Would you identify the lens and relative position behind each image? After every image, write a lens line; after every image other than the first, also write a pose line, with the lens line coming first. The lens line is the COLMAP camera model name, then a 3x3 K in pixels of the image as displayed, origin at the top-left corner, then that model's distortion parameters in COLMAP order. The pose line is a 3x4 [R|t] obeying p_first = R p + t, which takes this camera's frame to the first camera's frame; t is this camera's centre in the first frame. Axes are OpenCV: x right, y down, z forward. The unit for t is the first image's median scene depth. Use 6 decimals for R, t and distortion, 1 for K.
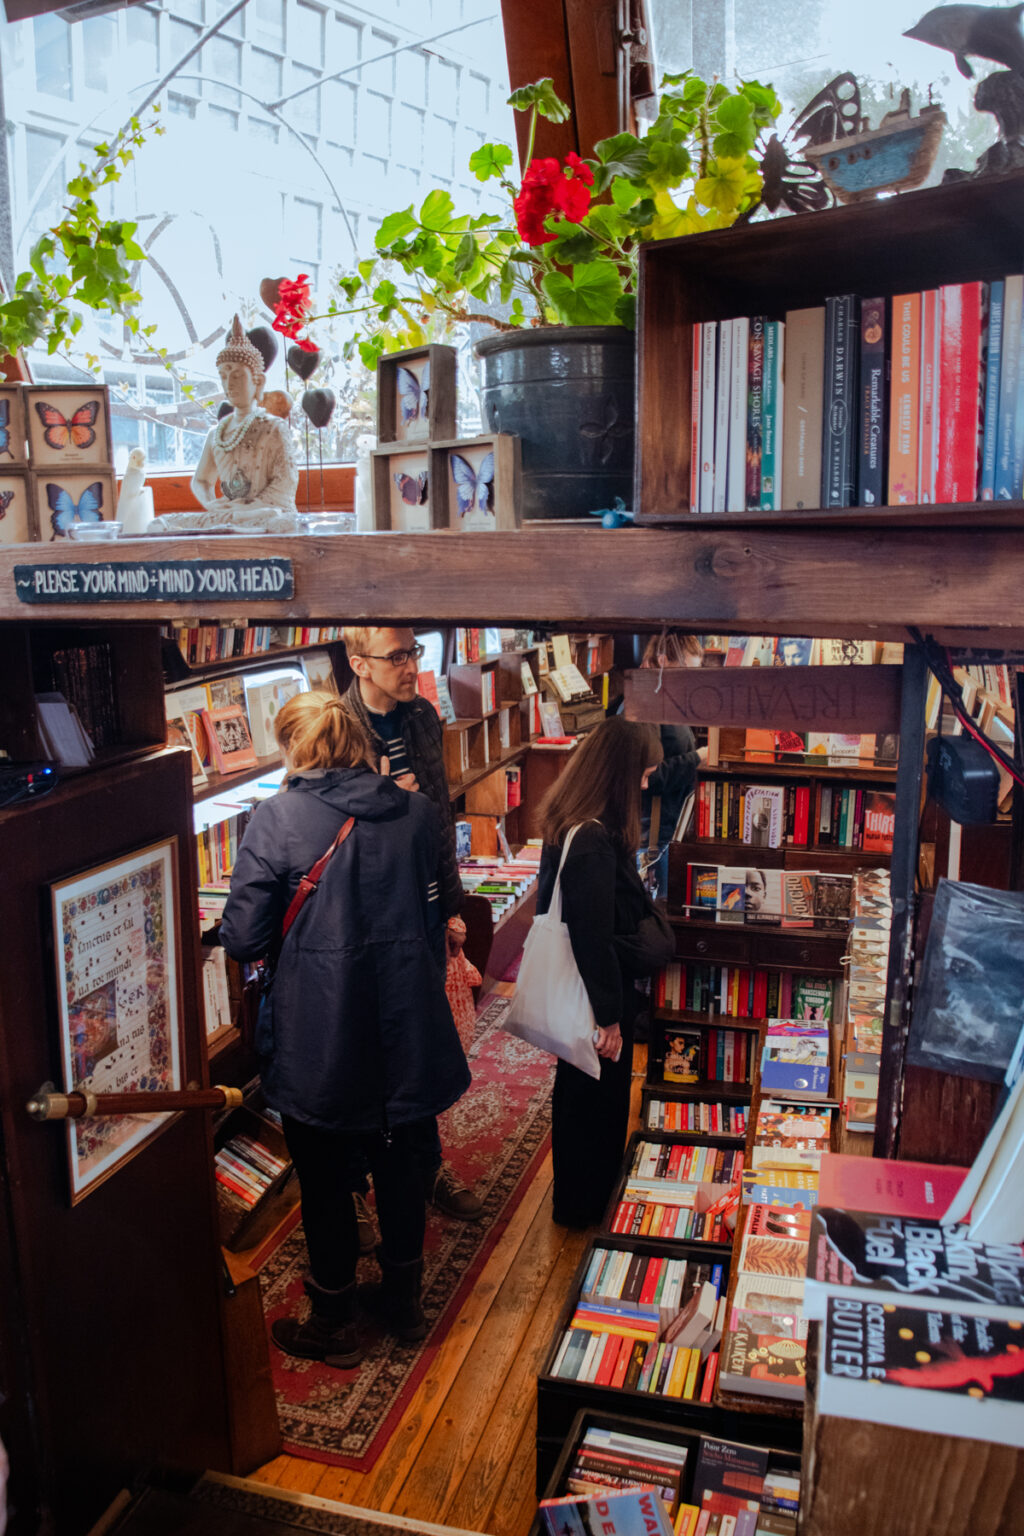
lens RADIAL K [[1138.8, 0, 512.0], [0, 1138.8, 768.0], [0, 0, 1]] dist [-0.151309, 0.073323]
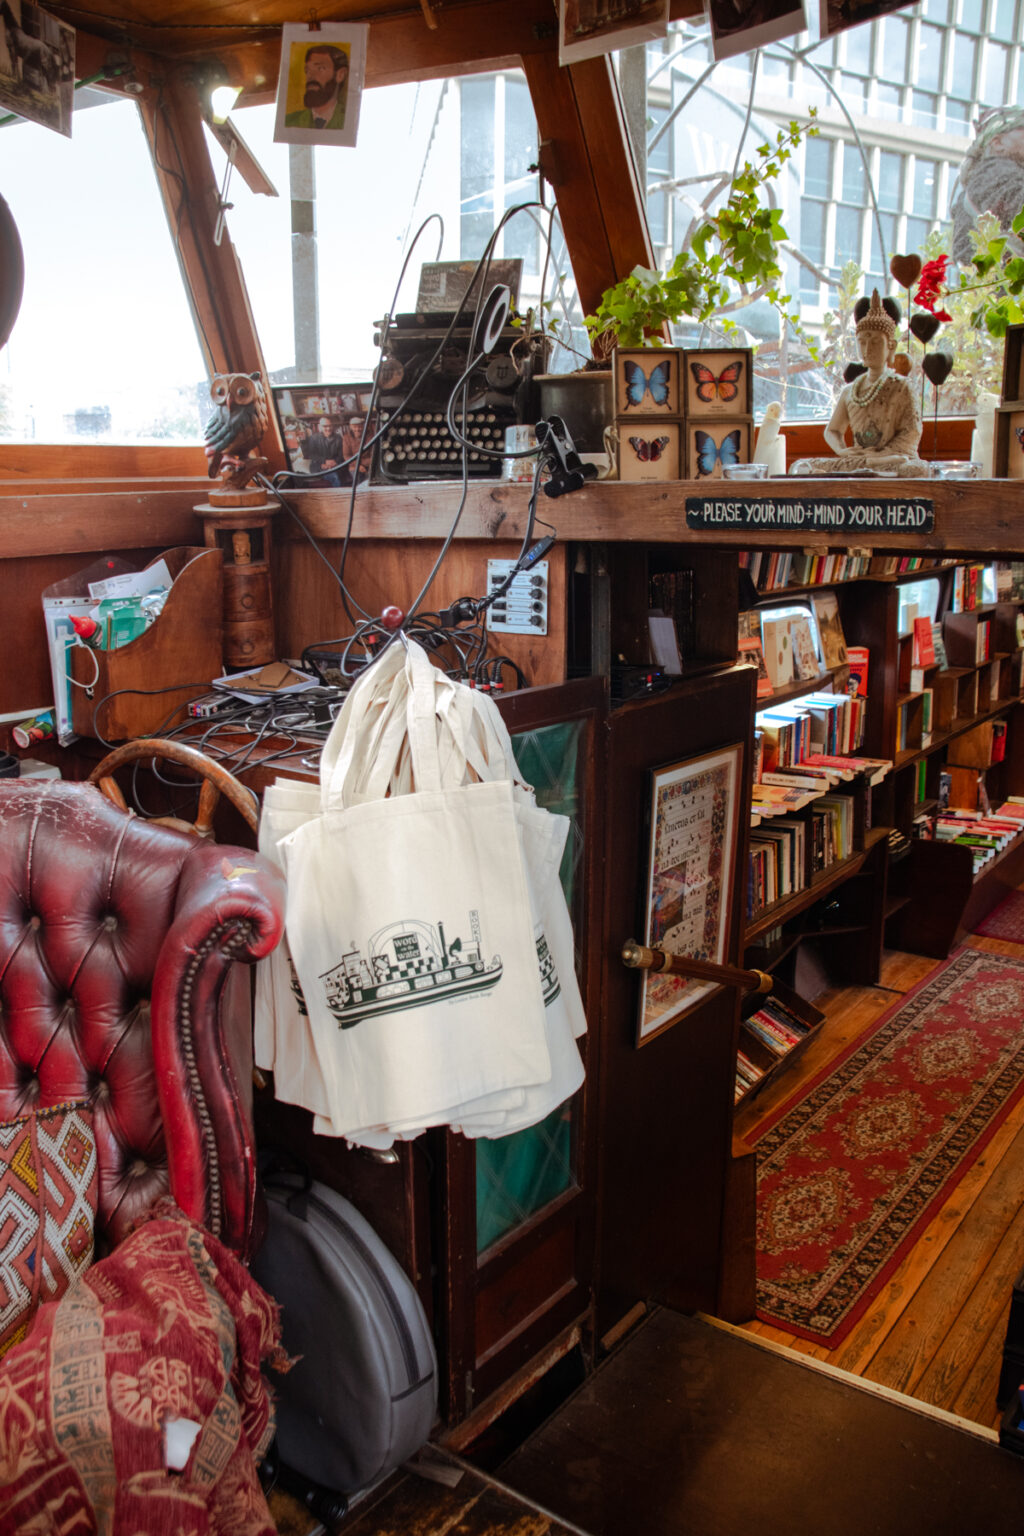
lens RADIAL K [[1178.5, 0, 512.0], [0, 1178.5, 768.0], [0, 0, 1]] dist [-0.148107, 0.070974]
pose [[0.931134, 0.079922, -0.355810, -0.073915], [-0.065097, 0.996446, 0.053466, 0.030082], [0.358819, -0.026622, 0.933027, -0.147341]]
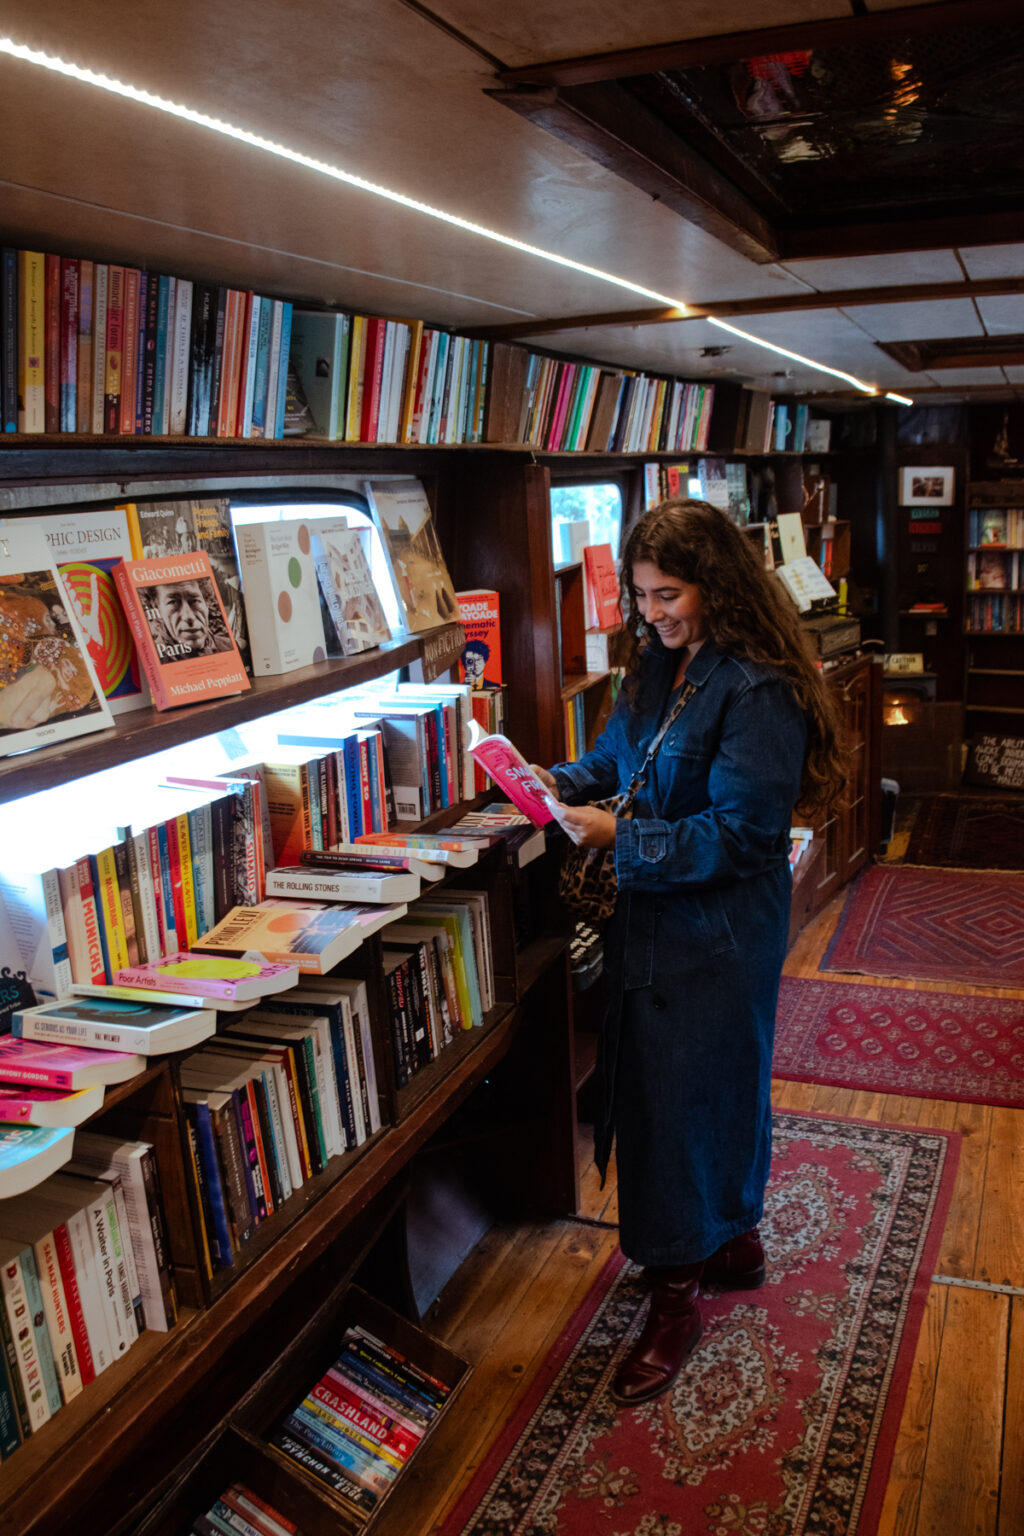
lens RADIAL K [[1178.5, 0, 512.0], [0, 1178.5, 768.0], [0, 0, 1]] dist [-0.148107, 0.070974]
pose [[0.993685, -0.006699, -0.112008, -0.098266], [0.010008, 0.999529, 0.029007, 0.020037], [0.111761, -0.029945, 0.993284, 0.739497]]
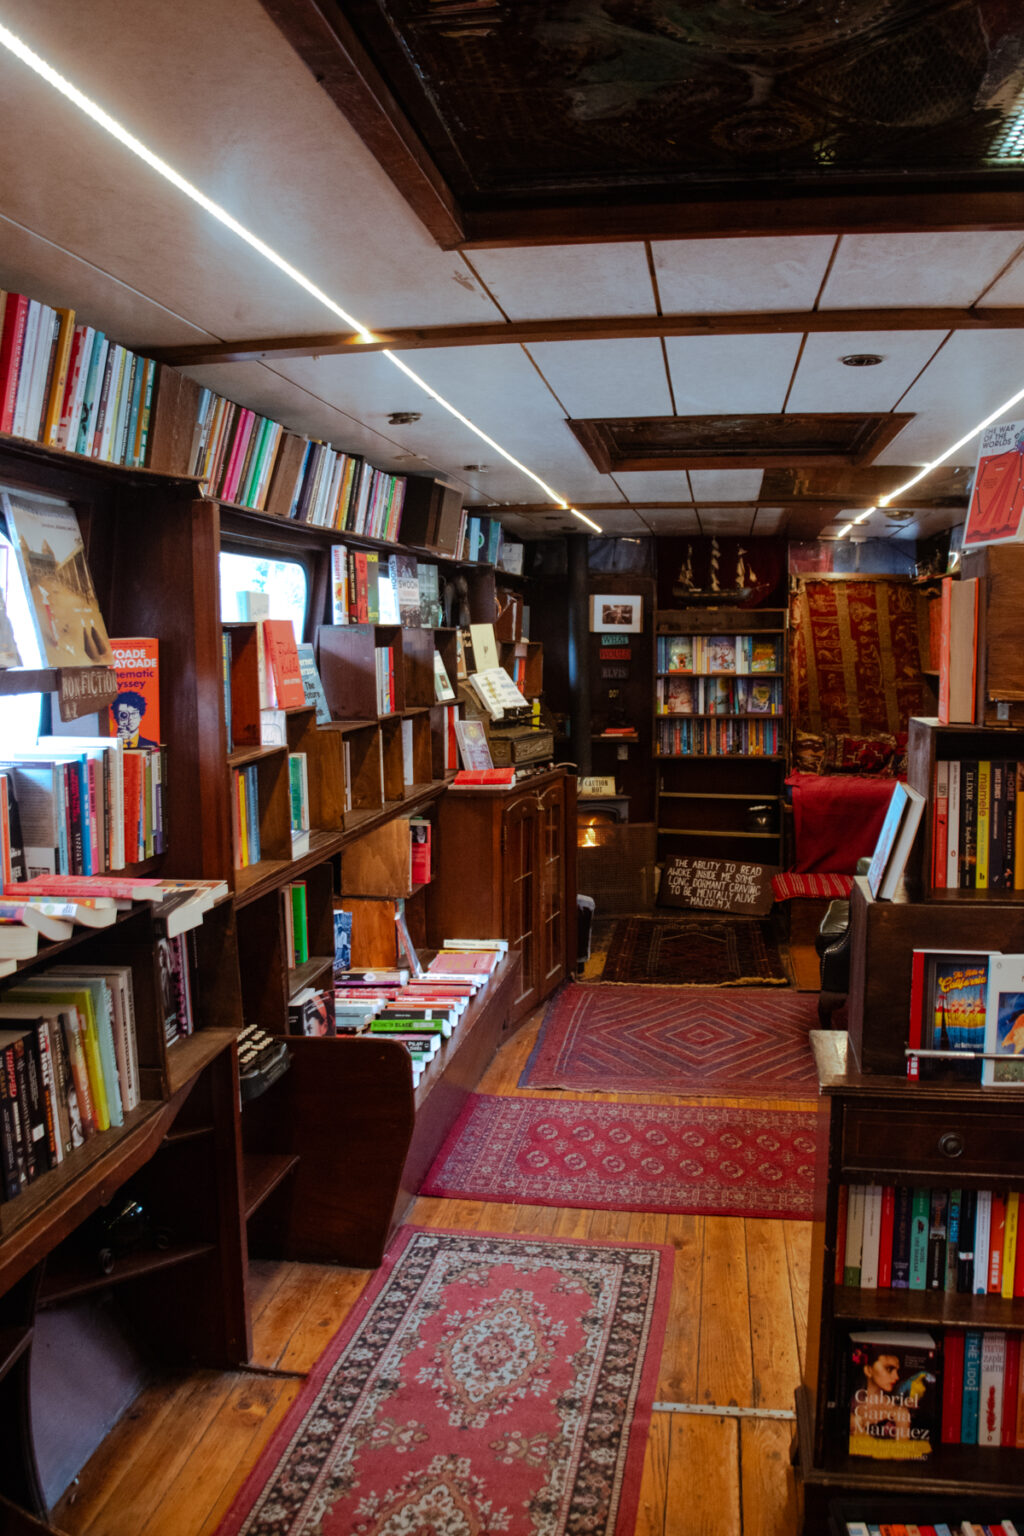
lens RADIAL K [[1158.0, 0, 476.4], [0, 1158.0, 781.6], [0, 0, 1]] dist [-0.149099, 0.078848]
pose [[0.993716, -0.004535, 0.111839, -0.080604], [0.015446, 0.995176, -0.096885, 0.085167], [-0.110860, 0.098004, 0.988992, 0.842998]]
